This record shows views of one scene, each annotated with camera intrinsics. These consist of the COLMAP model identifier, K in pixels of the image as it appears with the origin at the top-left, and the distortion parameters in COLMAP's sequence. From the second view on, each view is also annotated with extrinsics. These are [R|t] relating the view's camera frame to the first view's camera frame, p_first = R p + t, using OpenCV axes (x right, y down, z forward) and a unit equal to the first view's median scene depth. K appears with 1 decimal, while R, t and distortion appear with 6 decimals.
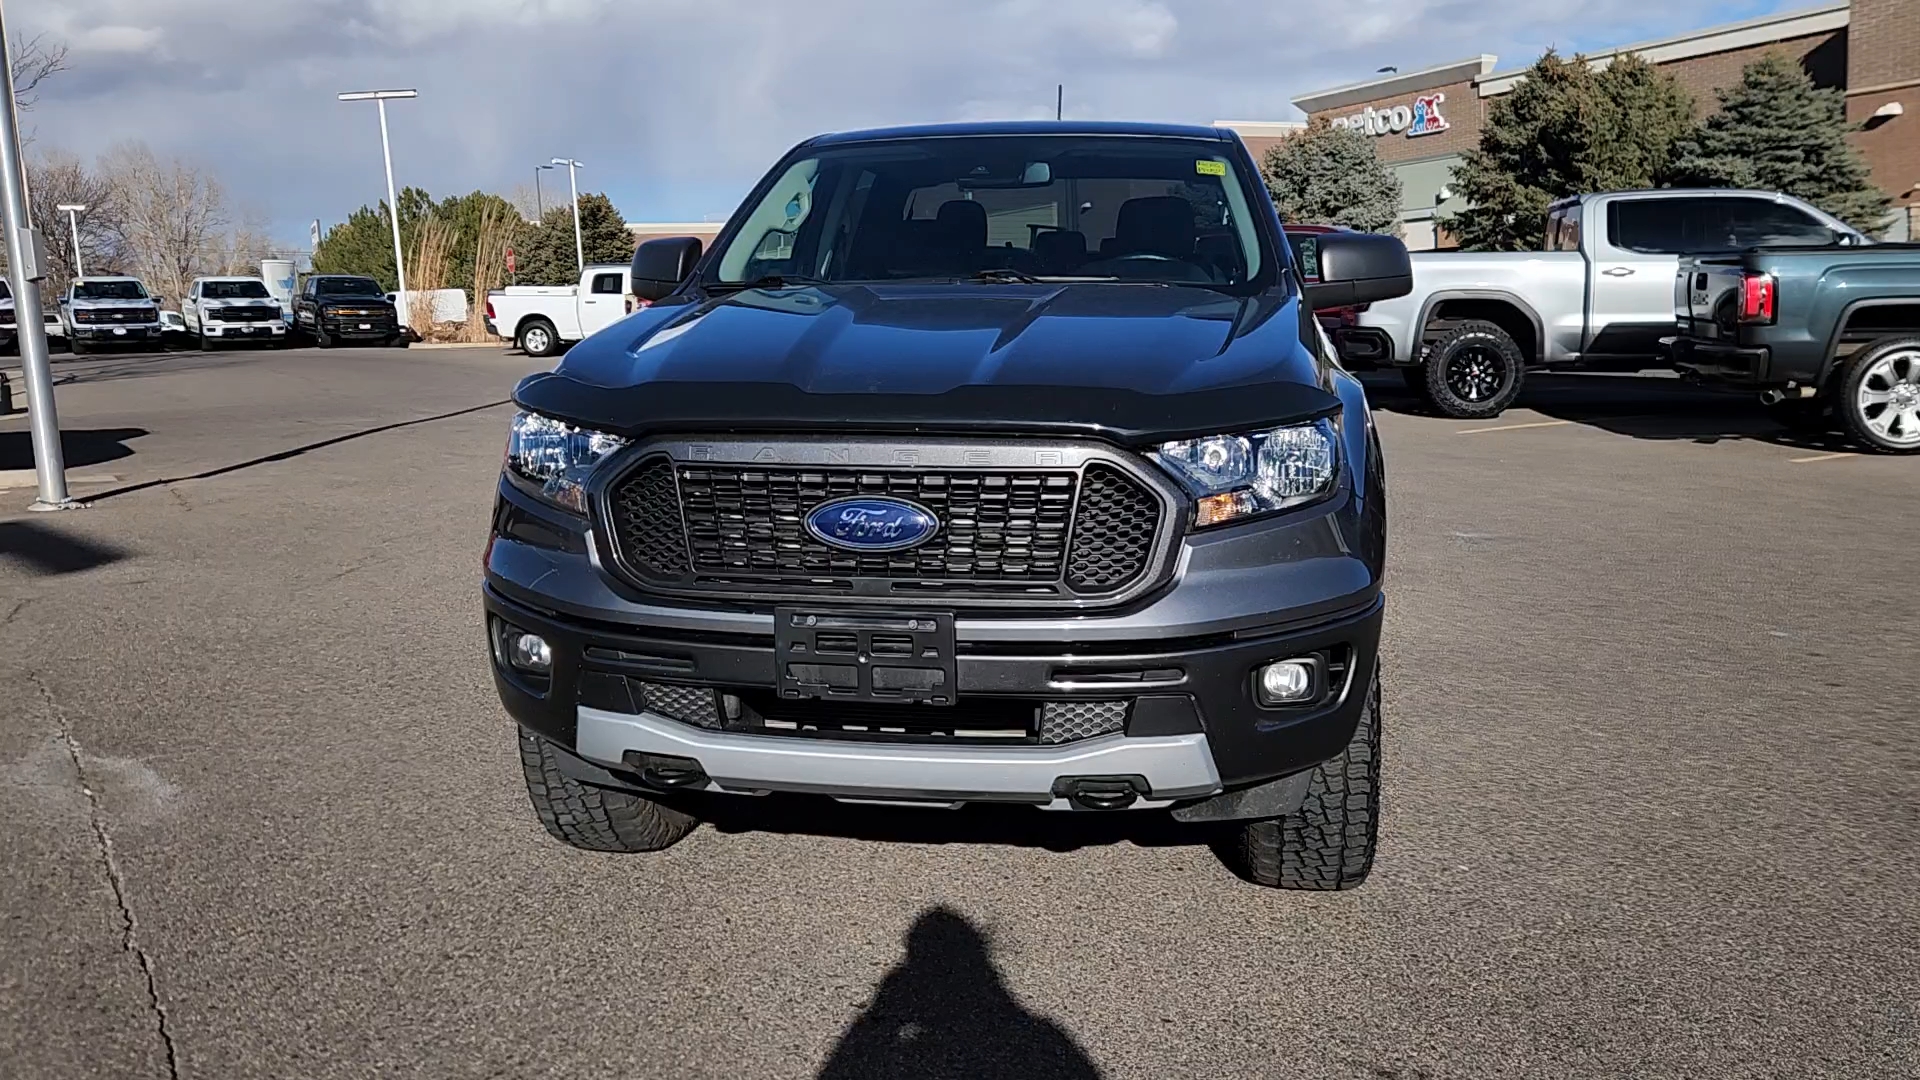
lens RADIAL K [[1589.5, 0, 964.0], [0, 1589.5, 599.9], [0, 0, 1]] dist [0.048020, -0.044205]
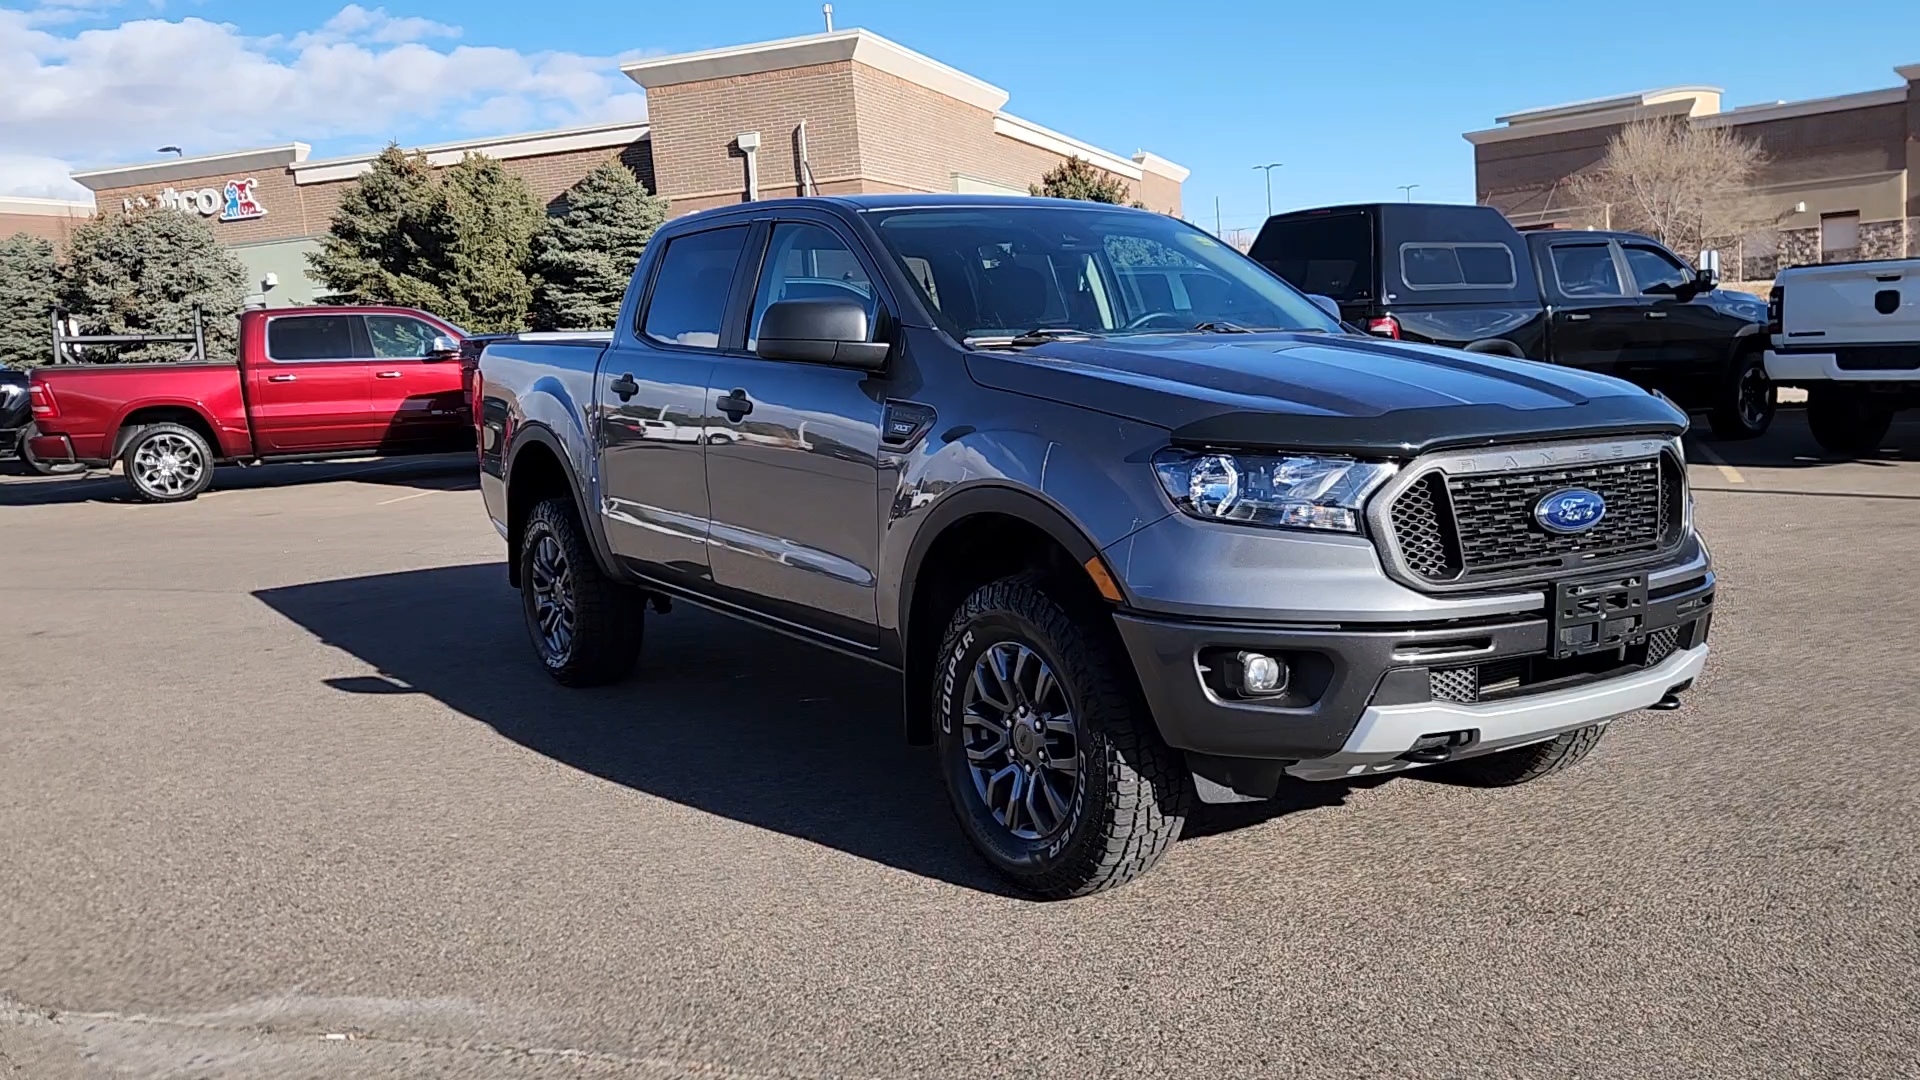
lens RADIAL K [[1587.0, 0, 958.5], [0, 1587.0, 595.3], [0, 0, 1]] dist [0.038898, -0.021716]
pose [[0.748831, -0.120768, 0.651666, -0.078781], [0.156780, 0.987629, 0.002873, -0.003868], [-0.643951, 0.100017, 0.758501, 0.023218]]
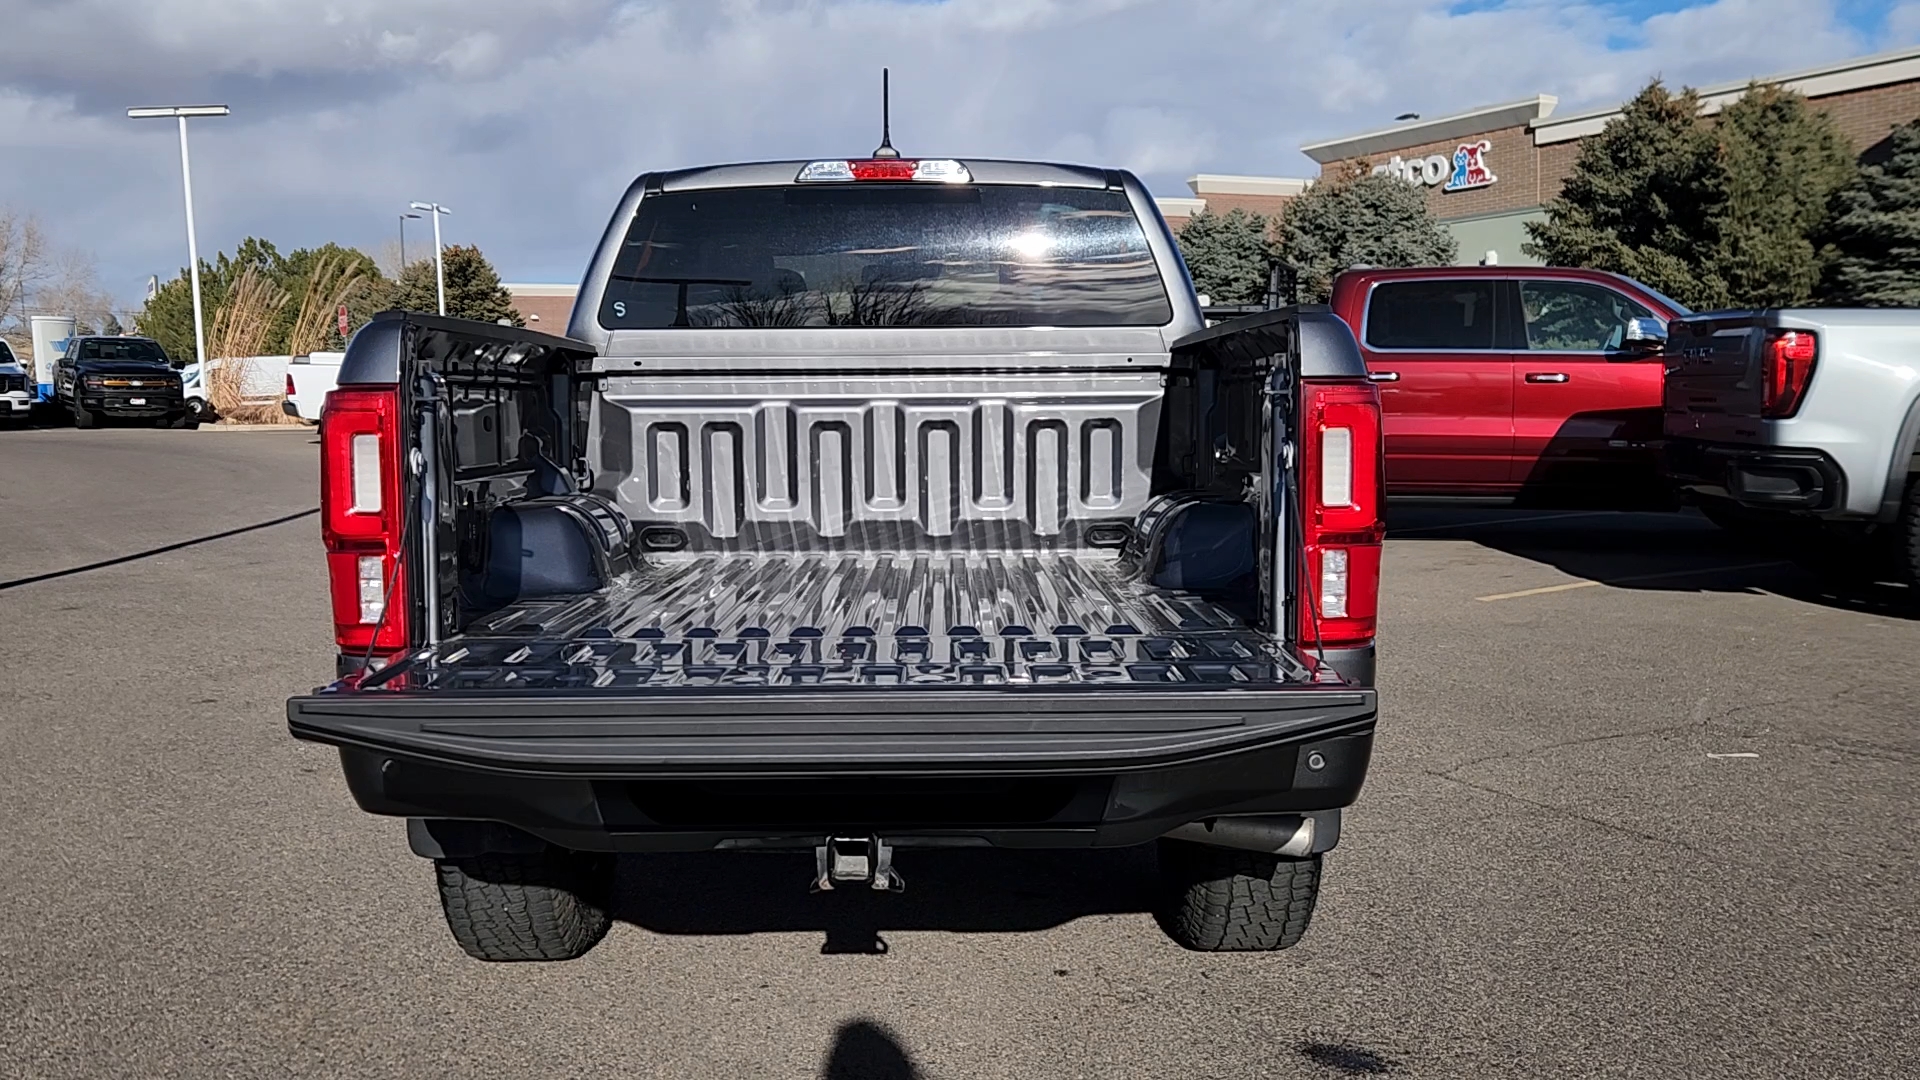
lens RADIAL K [[1814.9, 0, 929.8], [0, 1814.9, 542.9], [0, 0, 1]] dist [0.081049, -0.099904]
pose [[0.999666, 0.012008, 0.022898, -0.017676], [-0.009790, 0.995464, -0.094637, -0.027763], [-0.023930, 0.094381, 0.995248, 0.141930]]
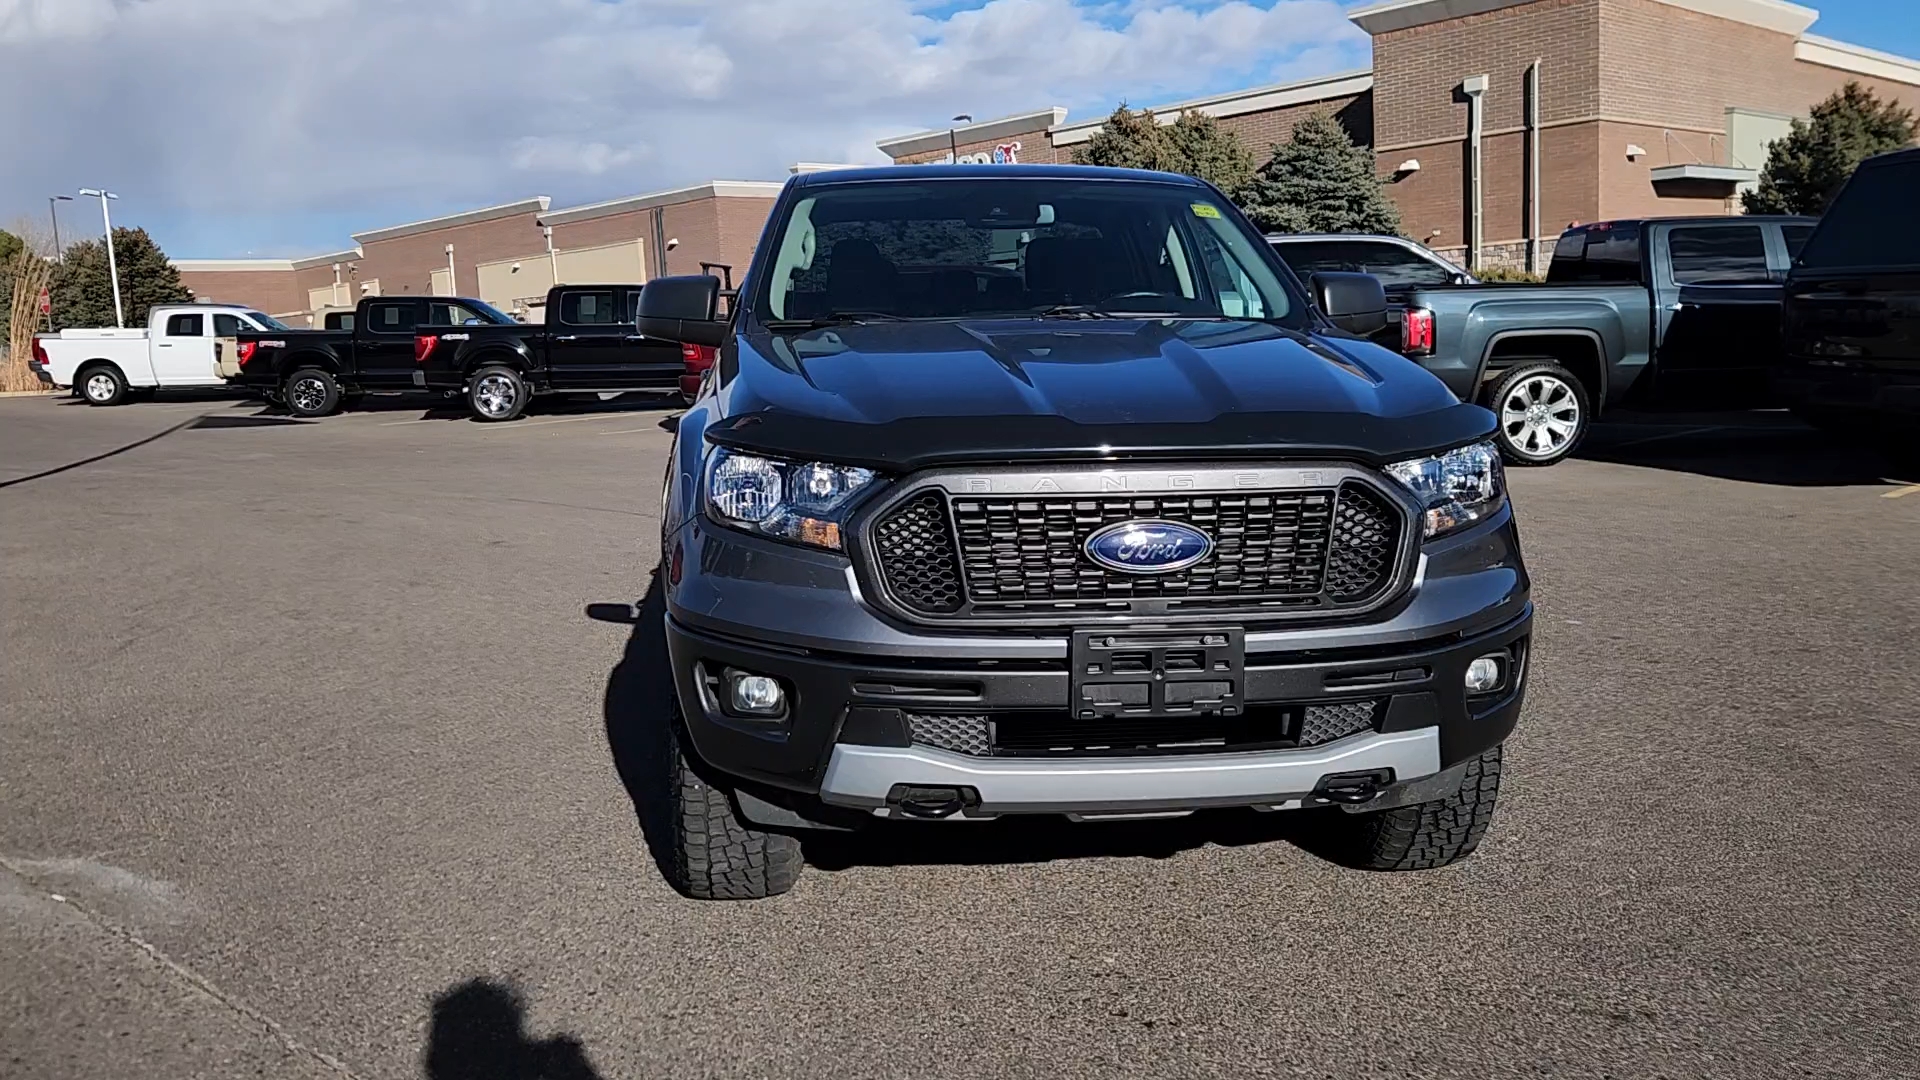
lens RADIAL K [[1587.0, 0, 958.5], [0, 1587.0, 595.3], [0, 0, 1]] dist [0.038898, -0.021716]
pose [[0.967414, -0.050559, 0.248099, -0.027988], [0.056901, 0.998209, -0.018454, -0.000246], [-0.246722, 0.031970, 0.968559, 0.001242]]
